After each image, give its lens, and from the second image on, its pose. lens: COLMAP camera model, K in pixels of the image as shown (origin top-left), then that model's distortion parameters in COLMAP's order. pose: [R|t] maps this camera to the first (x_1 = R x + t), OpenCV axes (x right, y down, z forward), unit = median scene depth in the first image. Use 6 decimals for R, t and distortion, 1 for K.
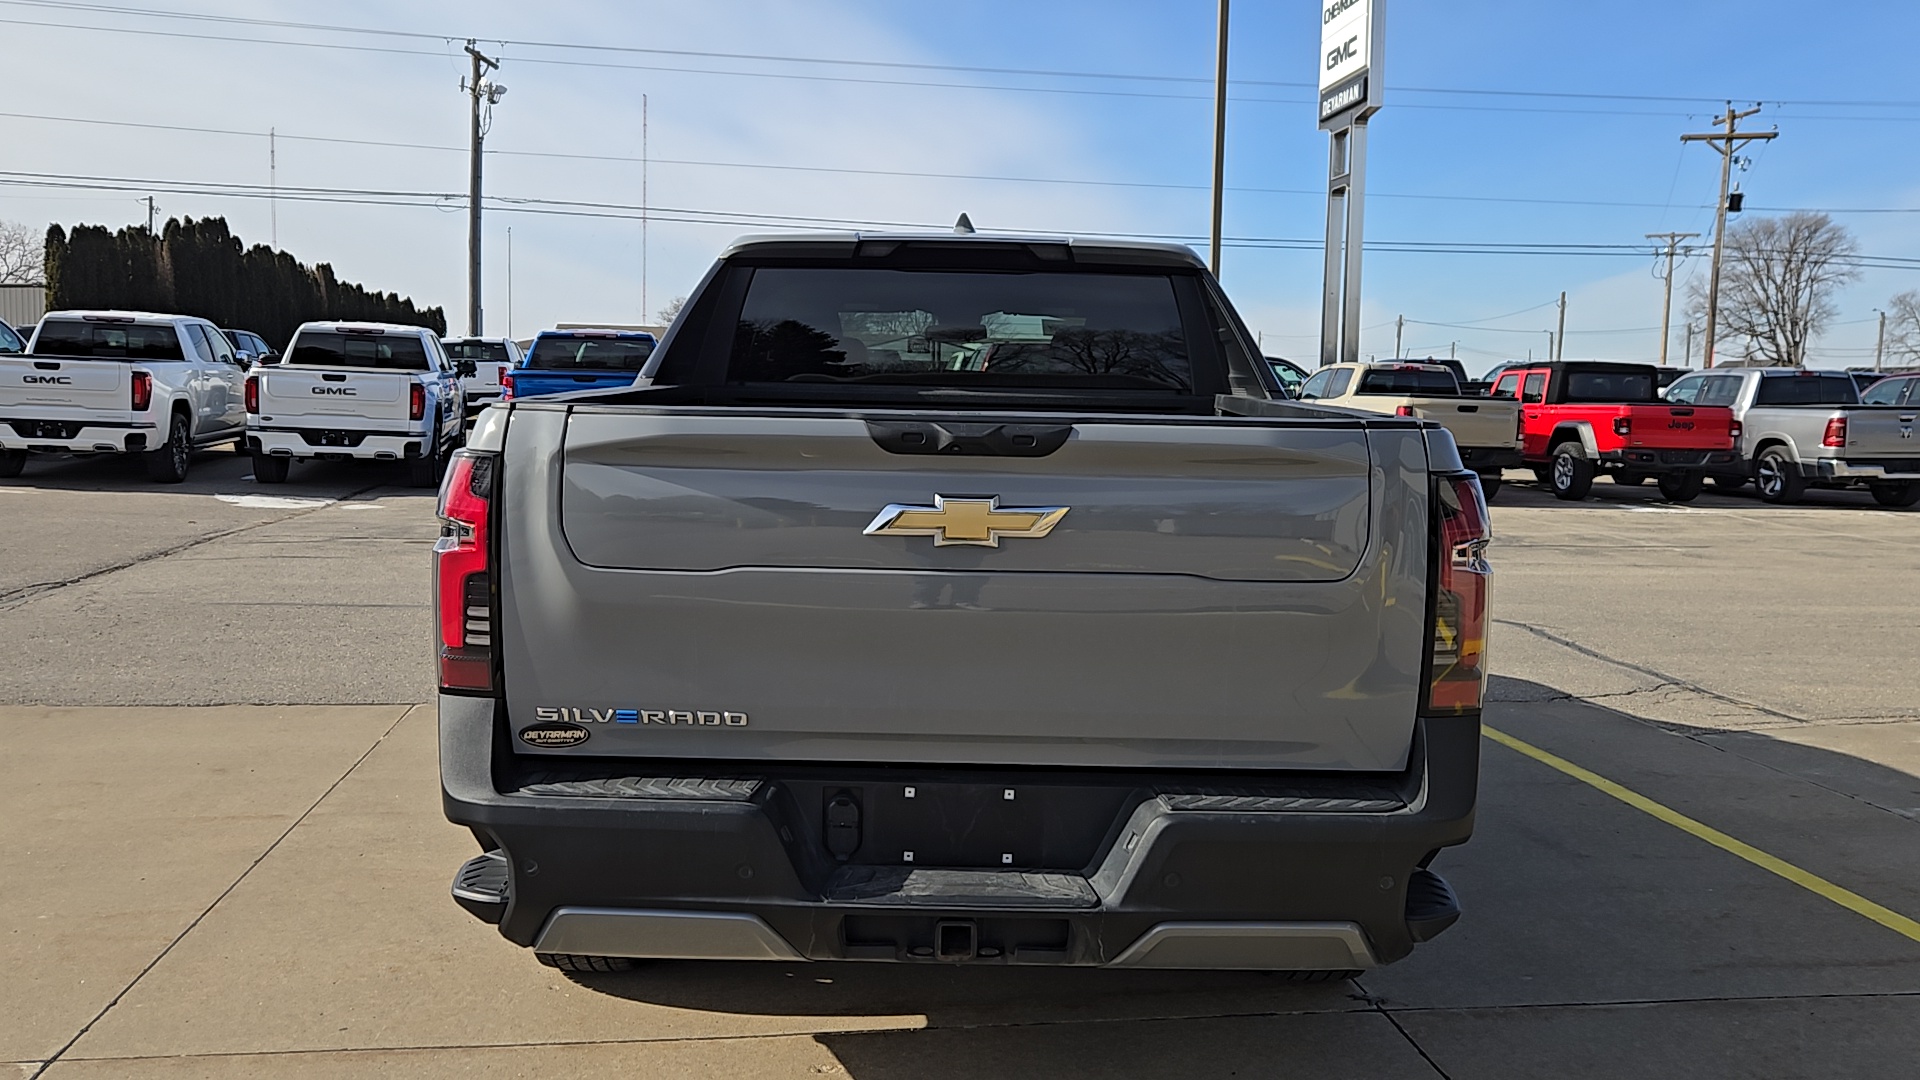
lens RADIAL K [[1590.5, 0, 952.6], [0, 1590.5, 530.2], [0, 0, 1]] dist [0.006192, -0.012530]
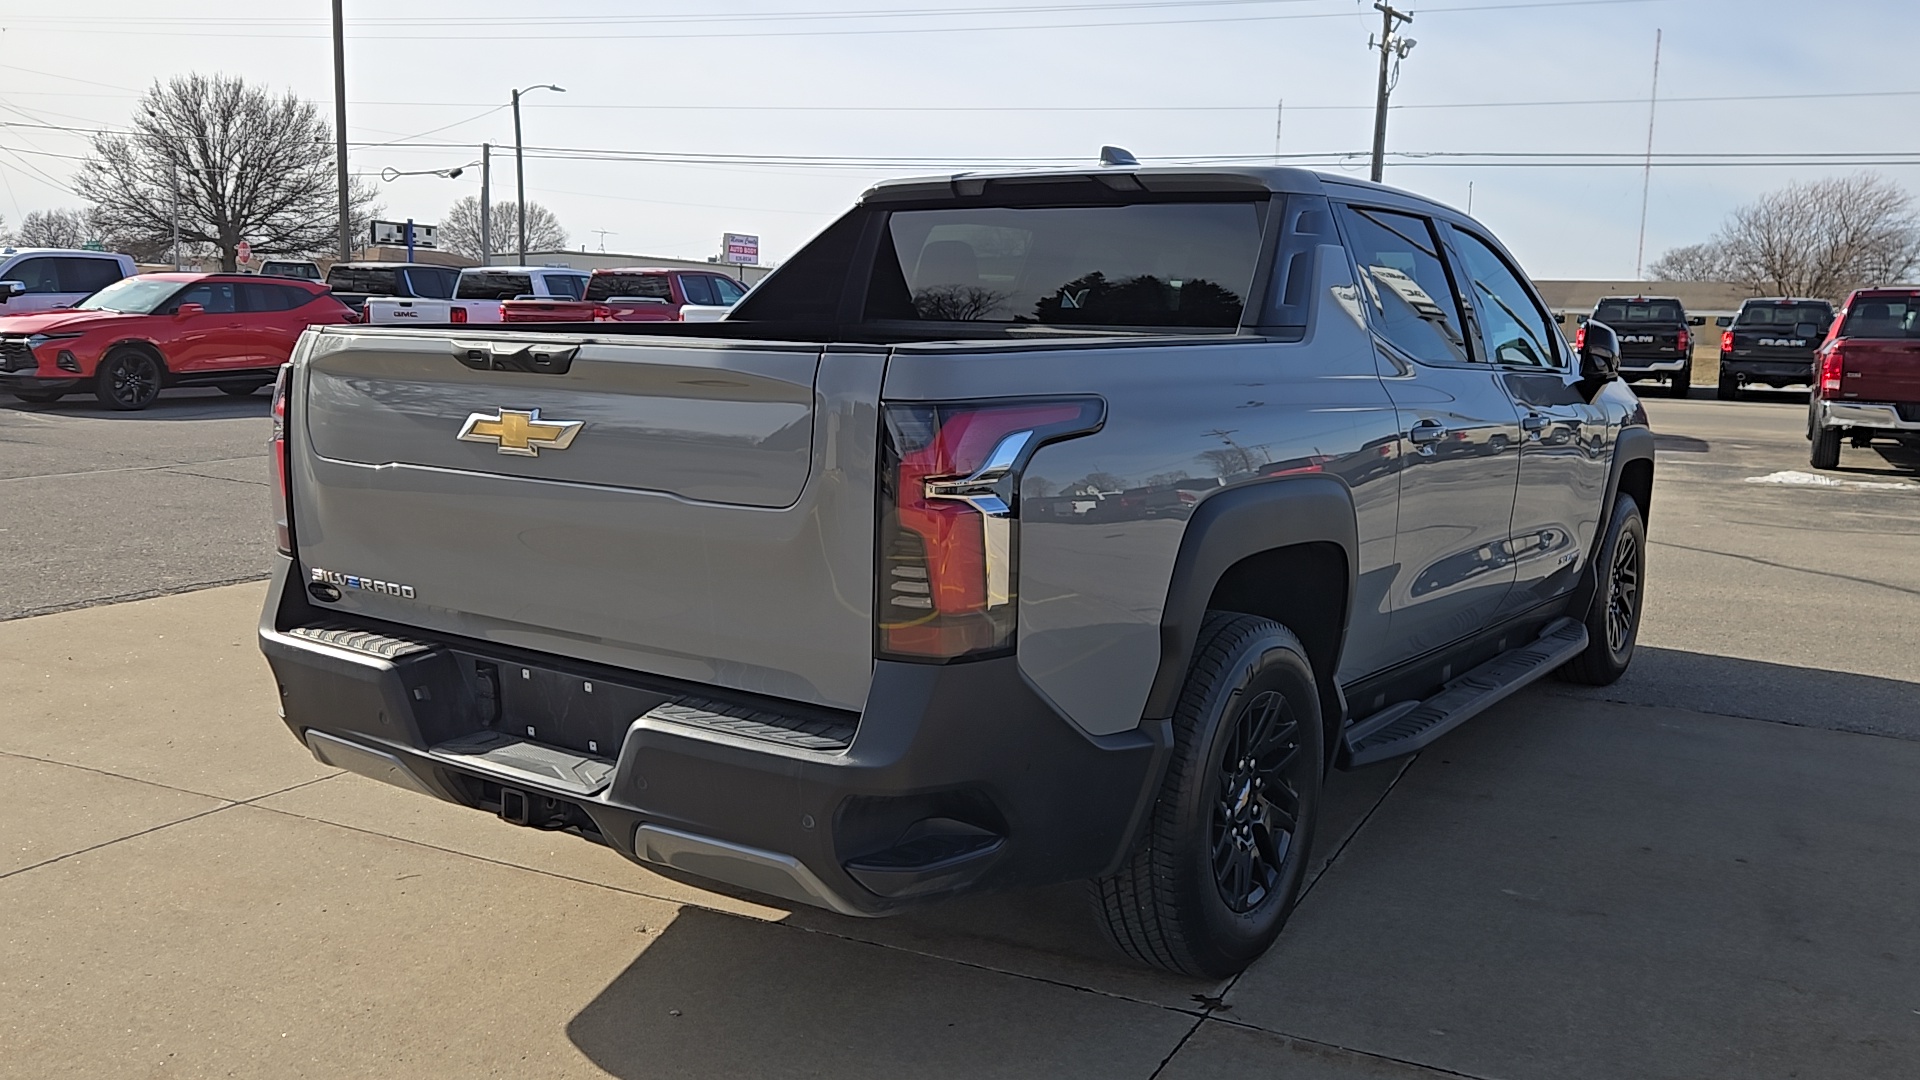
lens RADIAL K [[1590.5, 0, 952.6], [0, 1590.5, 530.2], [0, 0, 1]] dist [0.006192, -0.012530]
pose [[0.820694, 0.072500, -0.566750, 0.484118], [-0.058153, 0.997365, 0.043375, -0.001175], [0.568402, -0.002639, 0.822747, 0.140229]]
